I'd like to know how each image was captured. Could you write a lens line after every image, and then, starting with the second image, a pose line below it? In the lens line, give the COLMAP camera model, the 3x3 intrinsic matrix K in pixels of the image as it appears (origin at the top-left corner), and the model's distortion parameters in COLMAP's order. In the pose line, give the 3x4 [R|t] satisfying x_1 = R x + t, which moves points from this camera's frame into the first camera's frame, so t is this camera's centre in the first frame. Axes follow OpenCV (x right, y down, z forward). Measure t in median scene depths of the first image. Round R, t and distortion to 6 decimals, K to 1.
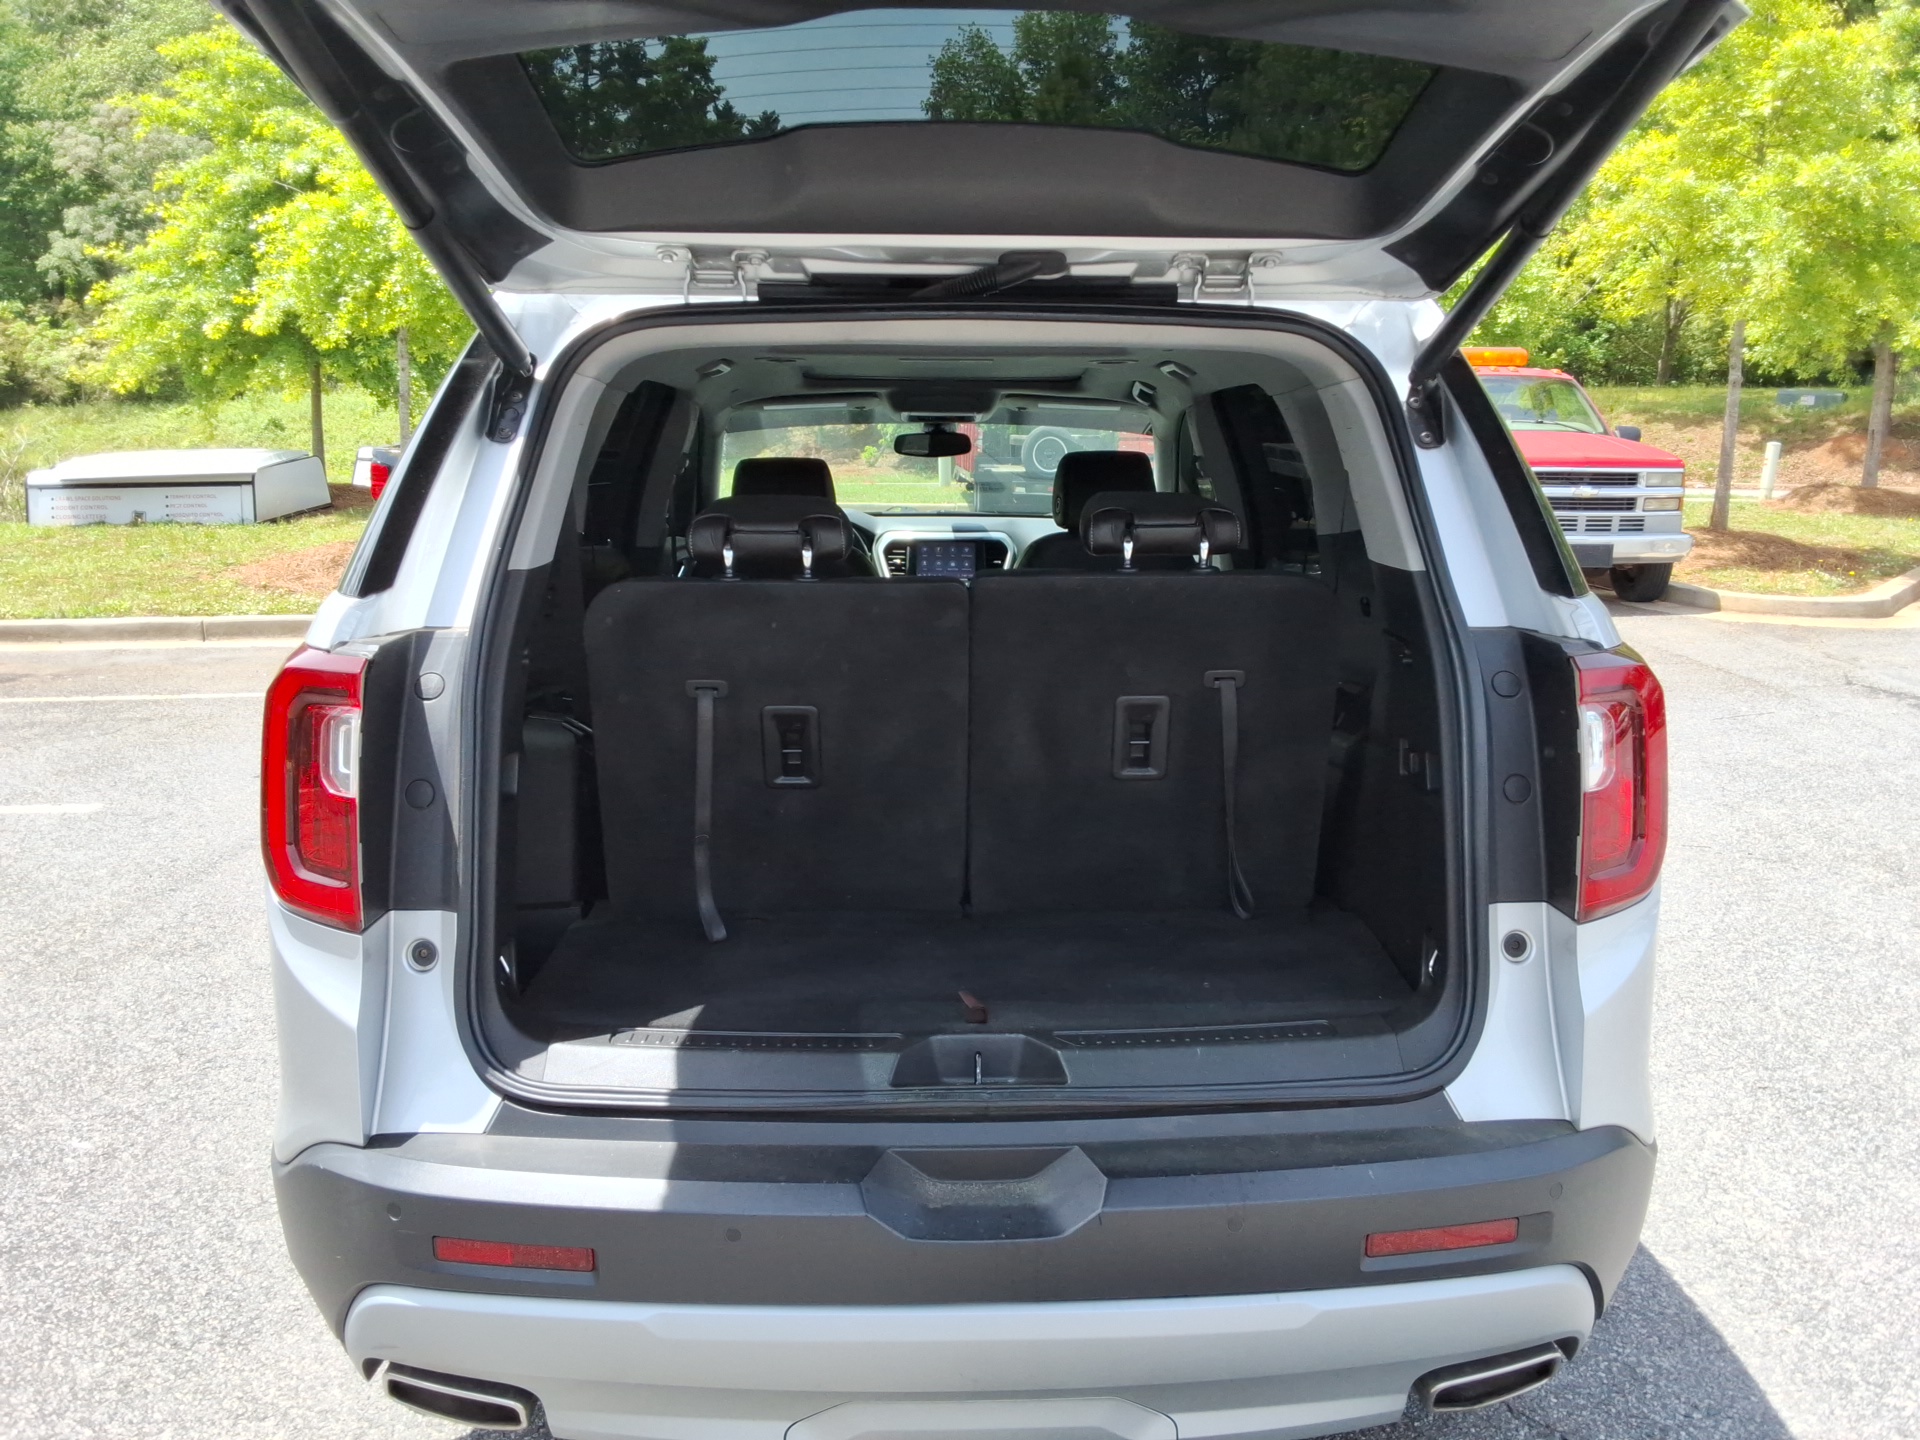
lens RADIAL K [[1572.2, 0, 960.4], [0, 1572.2, 709.5], [0, 0, 1]] dist [0.066634, -0.110132]
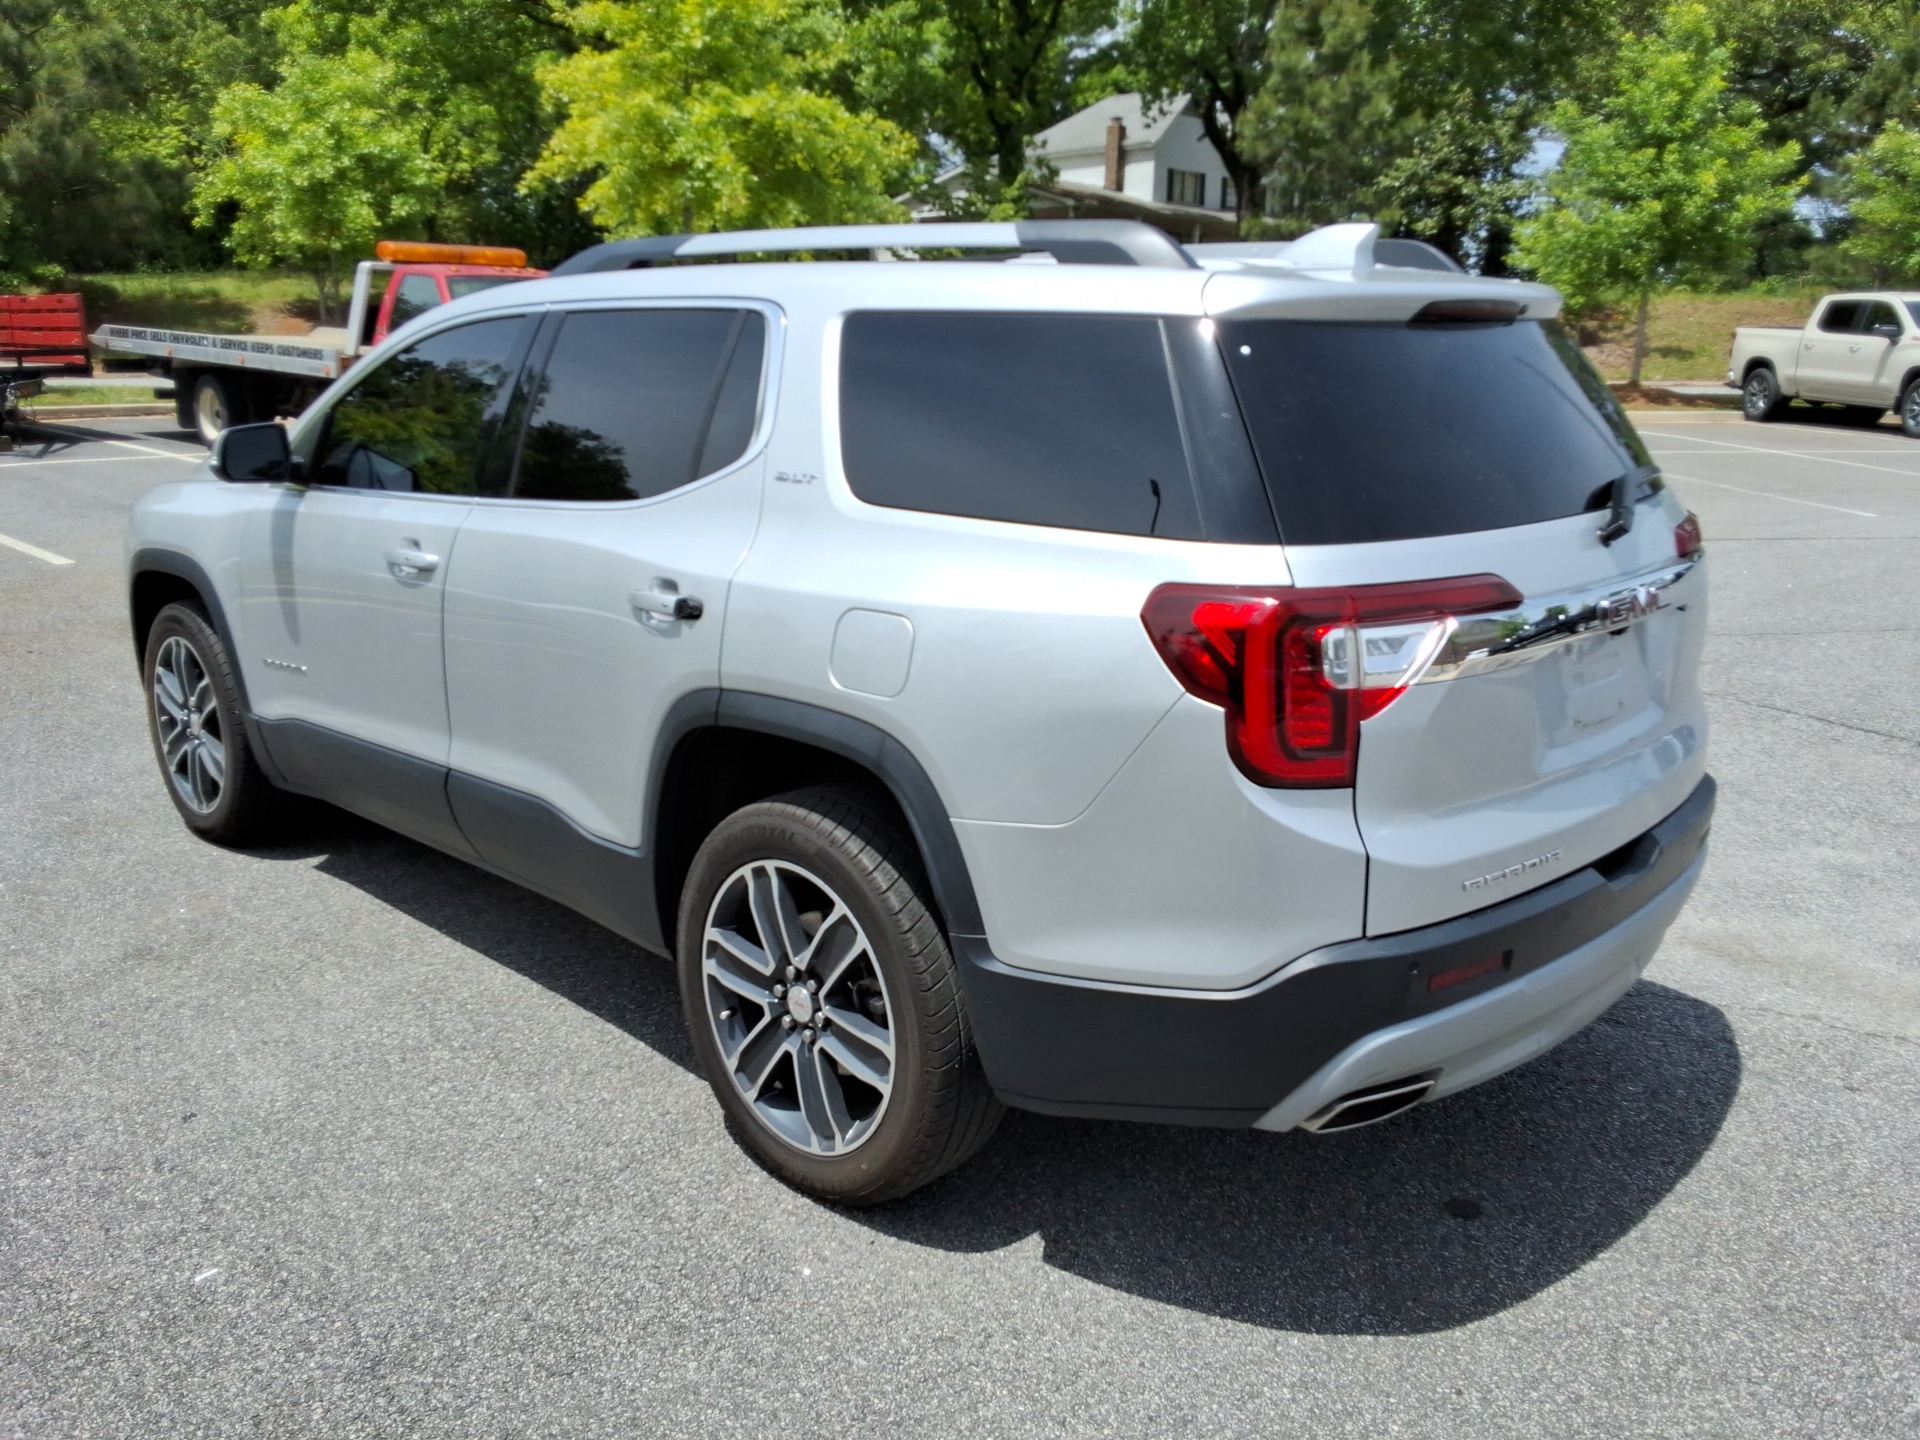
lens RADIAL K [[1572.2, 0, 969.4], [0, 1572.2, 709.4], [0, 0, 1]] dist [0.066634, -0.110132]
pose [[0.727881, -0.160949, 0.666546, -0.200355], [0.112546, 0.986922, 0.115406, -0.016430], [-0.676404, -0.008985, 0.736476, 0.026153]]
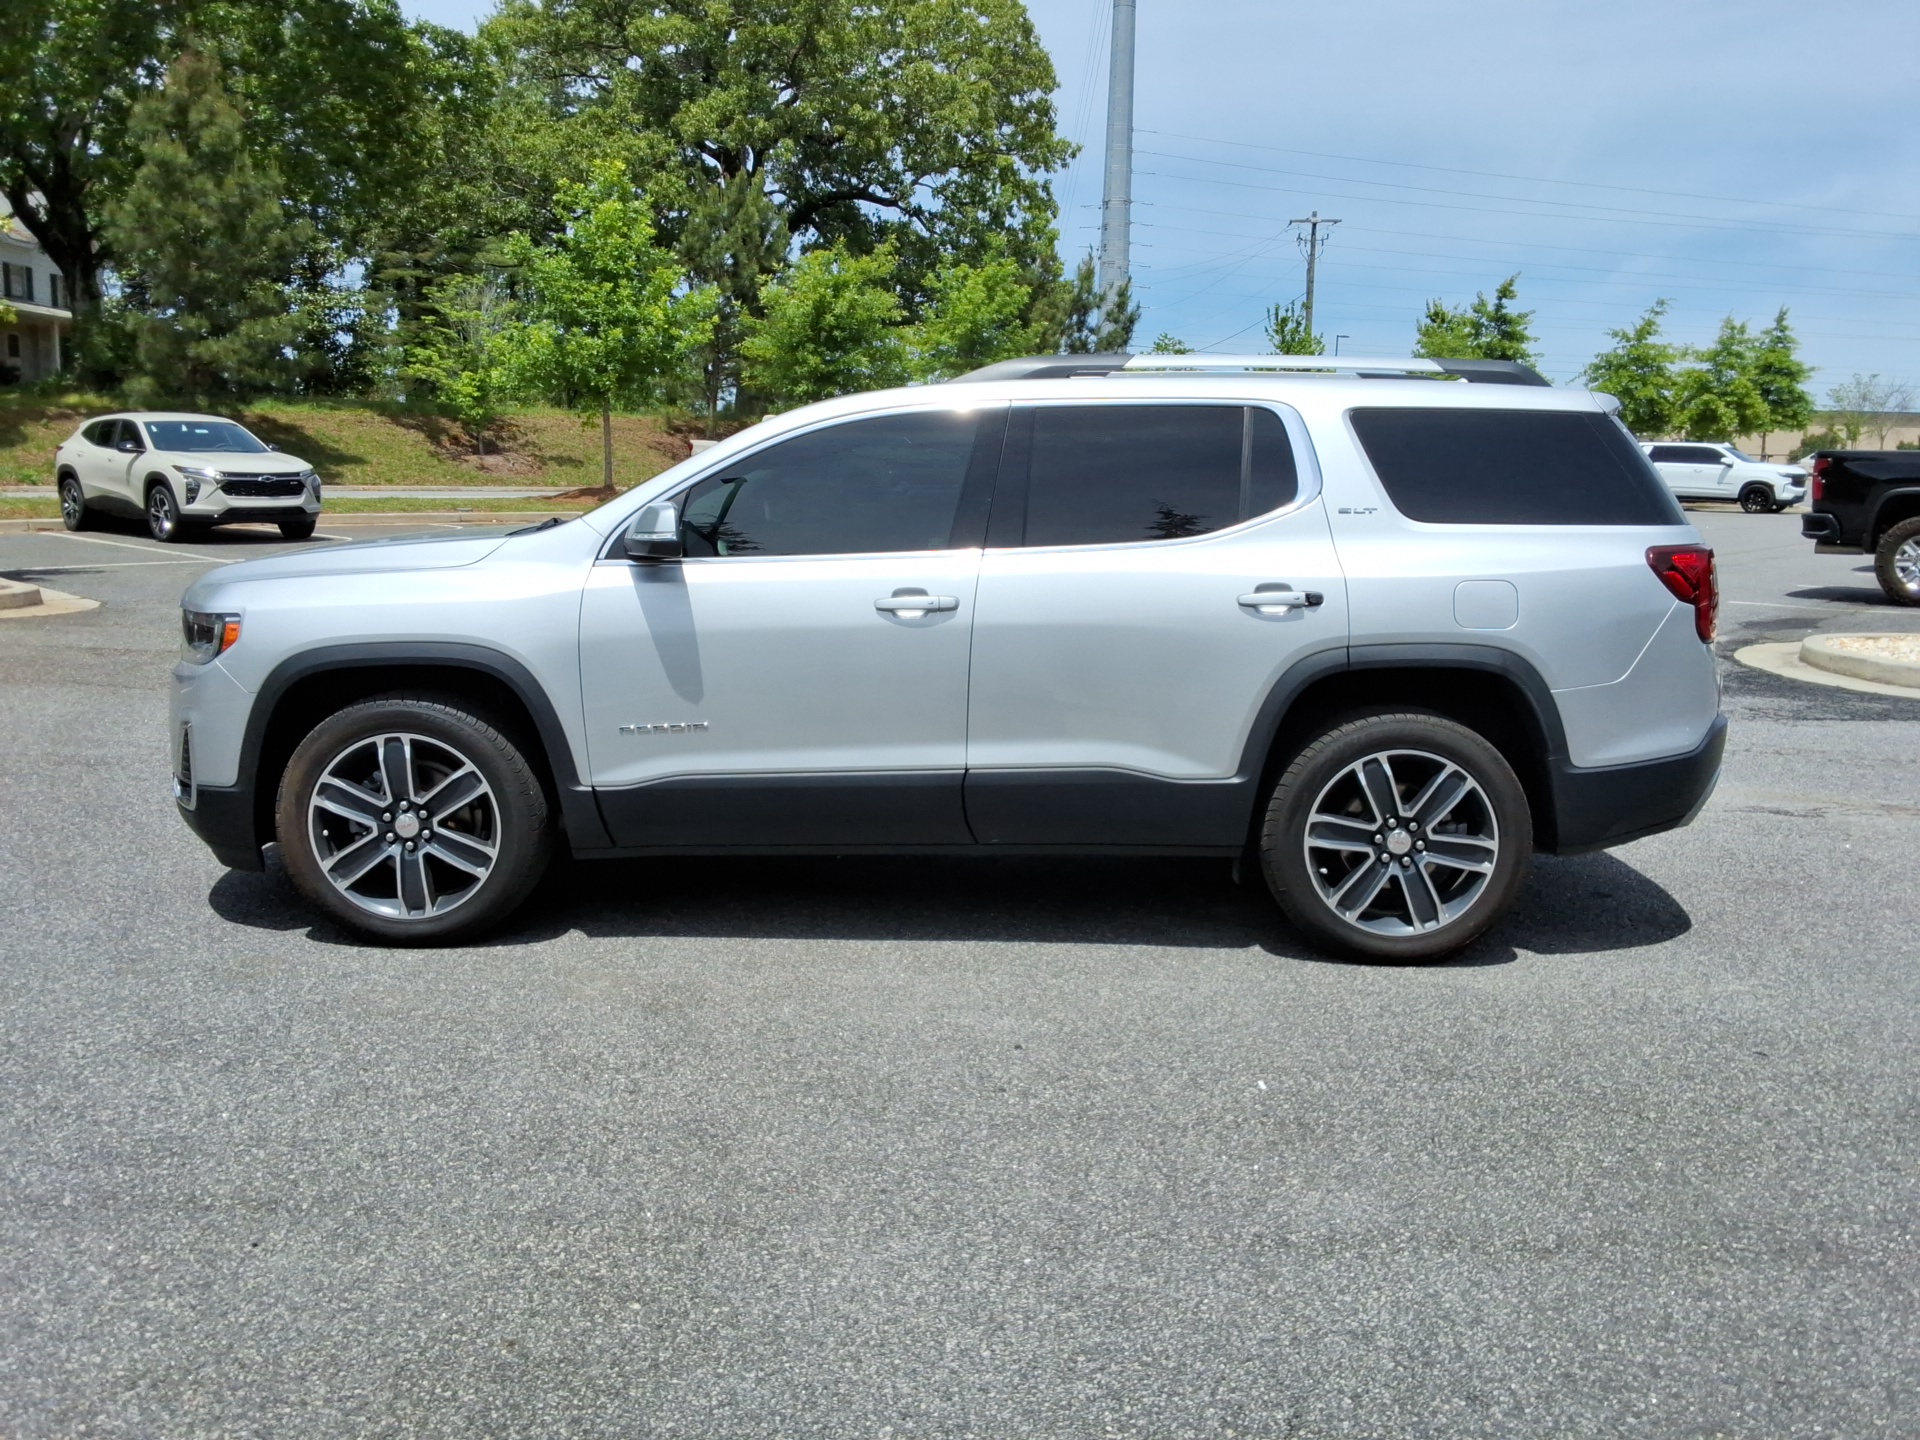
lens RADIAL K [[1572.2, 0, 962.6], [0, 1572.2, 729.3], [0, 0, 1]] dist [0.066634, -0.110132]
pose [[0.072323, -0.173520, 0.982171, -0.411516], [0.147517, 0.975780, 0.161528, -0.046272], [-0.986412, 0.133205, 0.096169, 0.251854]]
